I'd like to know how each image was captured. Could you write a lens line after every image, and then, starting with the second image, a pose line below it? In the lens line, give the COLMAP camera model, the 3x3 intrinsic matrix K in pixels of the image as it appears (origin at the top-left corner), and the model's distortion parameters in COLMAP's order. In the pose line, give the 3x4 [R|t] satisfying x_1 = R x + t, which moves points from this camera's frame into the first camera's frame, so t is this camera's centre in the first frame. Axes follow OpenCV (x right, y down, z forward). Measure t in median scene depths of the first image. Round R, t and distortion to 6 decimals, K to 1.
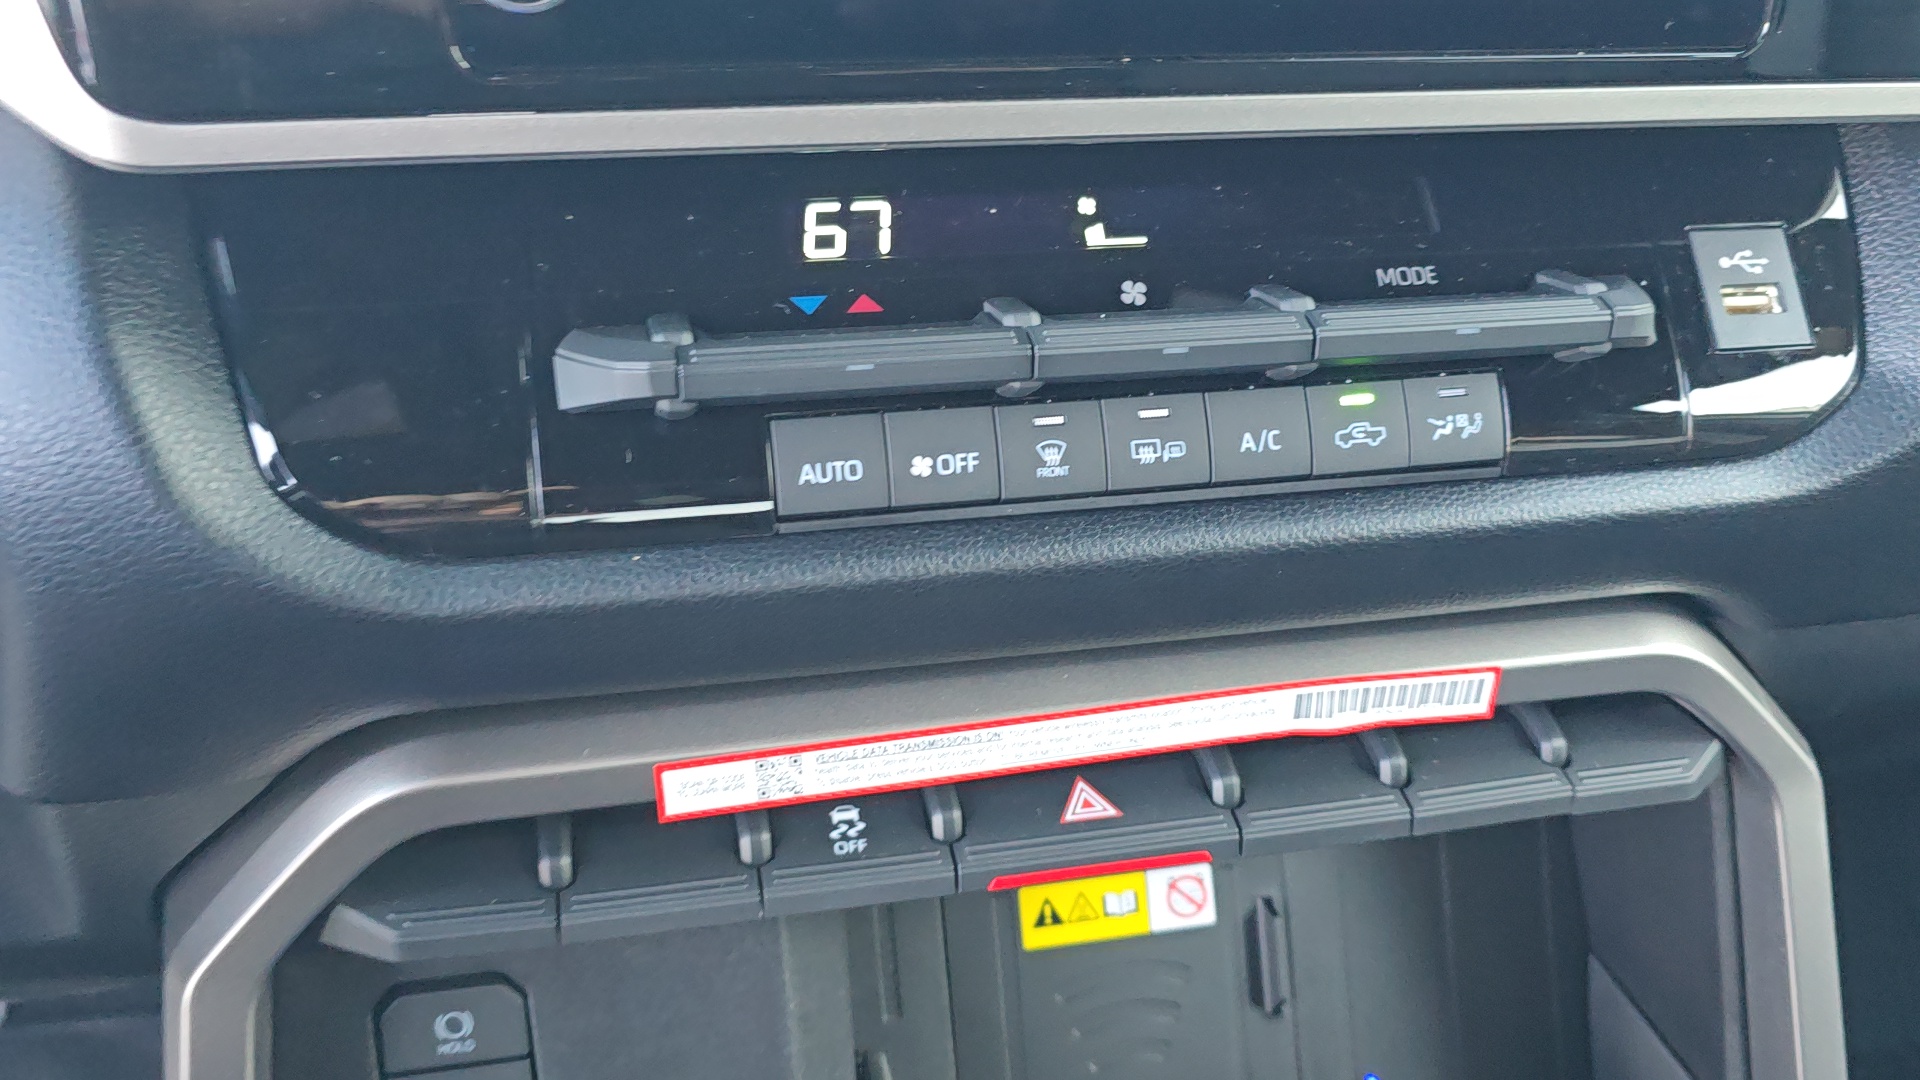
lens RADIAL K [[1585.6, 0, 960.0], [0, 1585.6, 540.0], [0, 0, 1]] dist [0.000169, 0.011471]
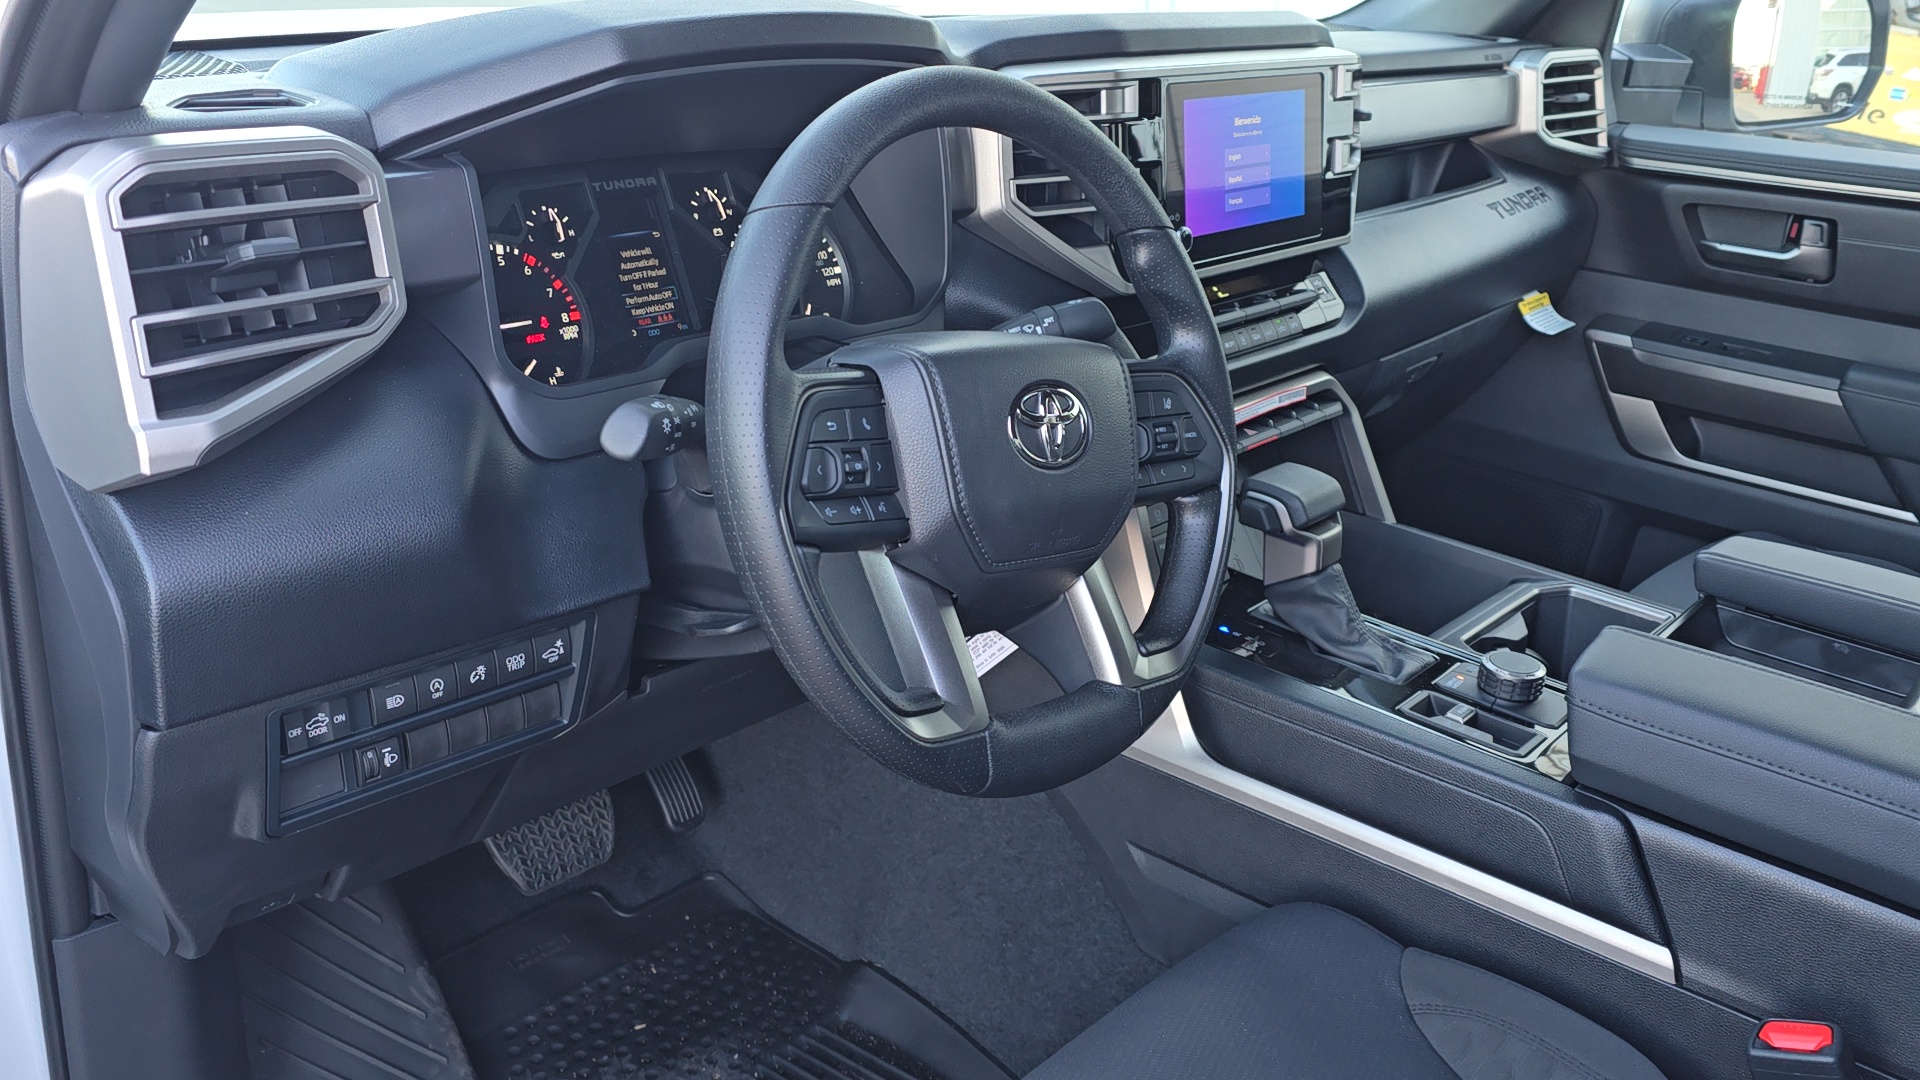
lens RADIAL K [[1585.6, 0, 960.0], [0, 1585.6, 540.0], [0, 0, 1]] dist [0.000169, 0.011471]
pose [[0.809516, -0.221349, 0.543772, -2.967674], [0.300537, 0.951885, -0.059934, 0.481897], [-0.504343, 0.211941, 0.837090, -2.078454]]
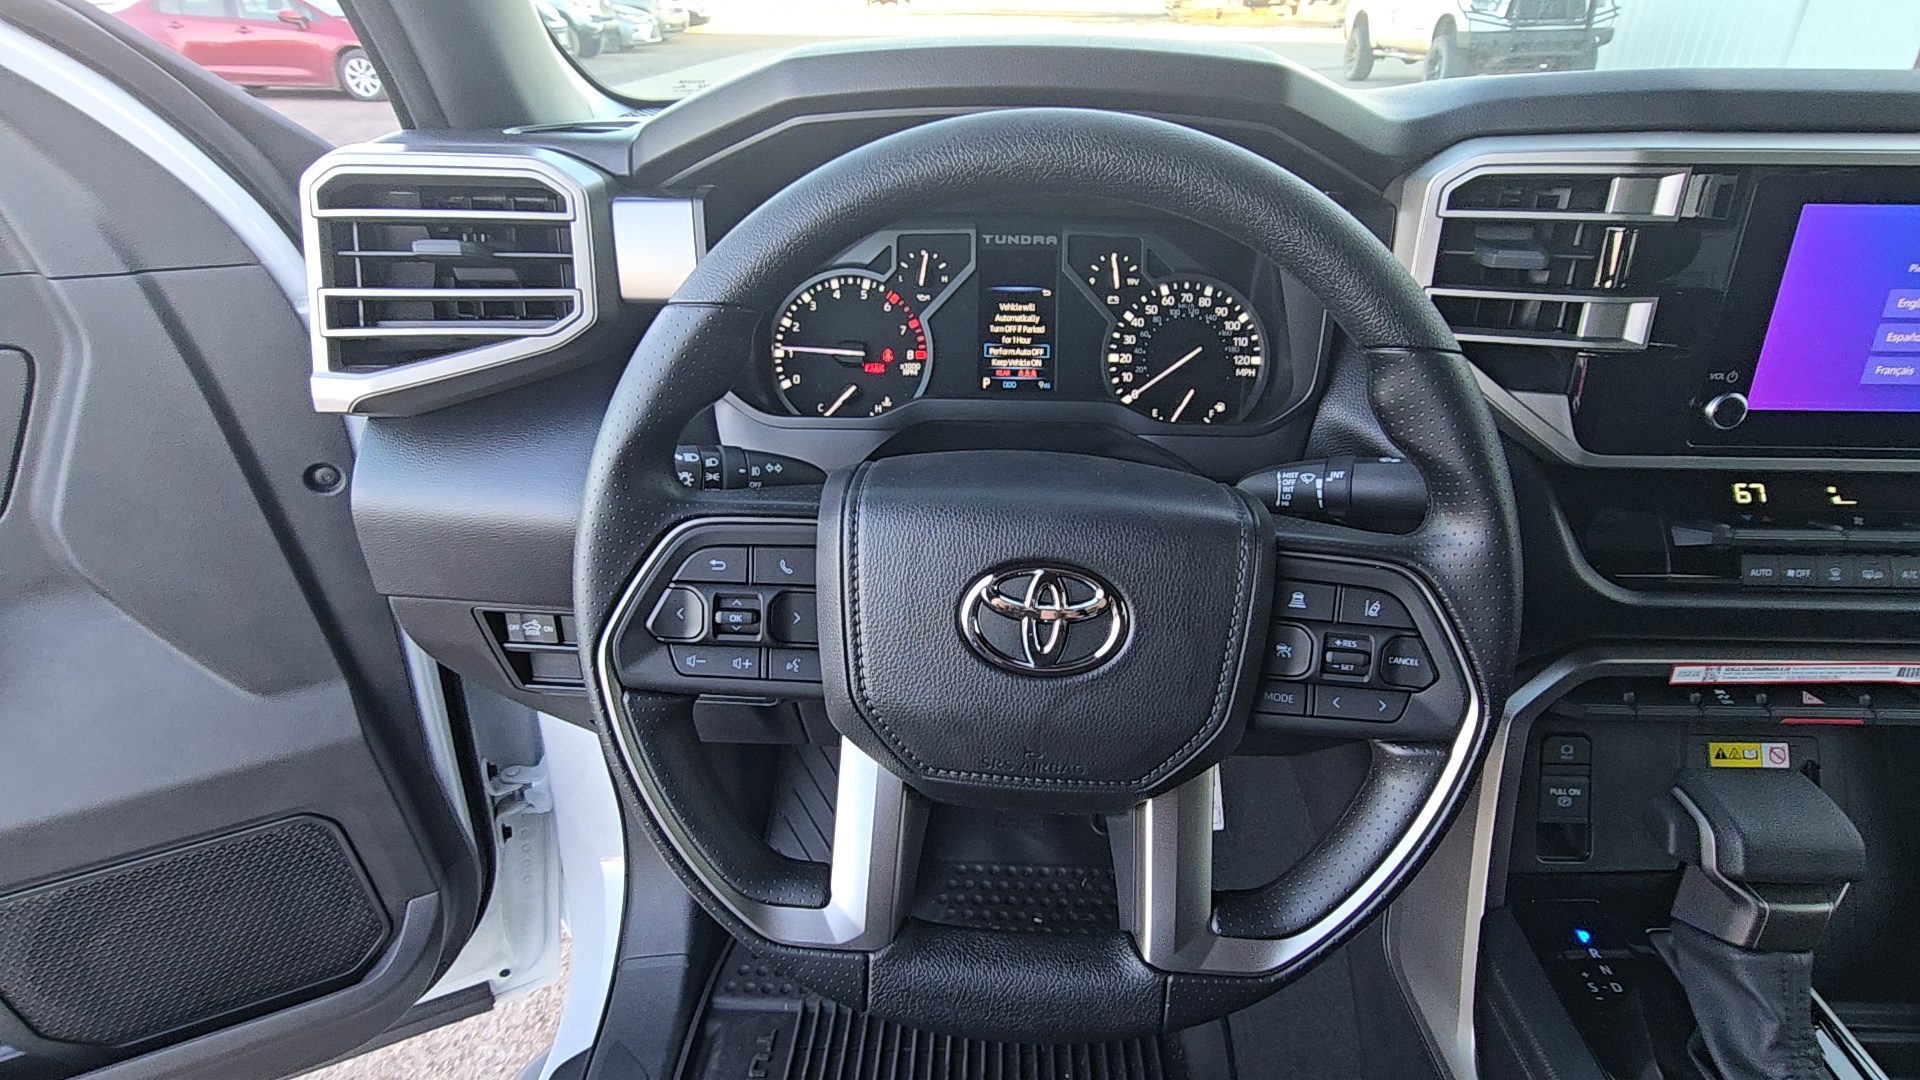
lens RADIAL K [[969.5, 0, 962.0], [0, 969.5, 544.8], [0, 0, 1]] dist [-0.005858, 0.000493]
pose [[0.971499, 0.078137, -0.223795, -1.099636], [-0.095558, 0.993092, -0.068089, 0.168594], [0.216929, 0.087534, 0.972255, -1.095367]]
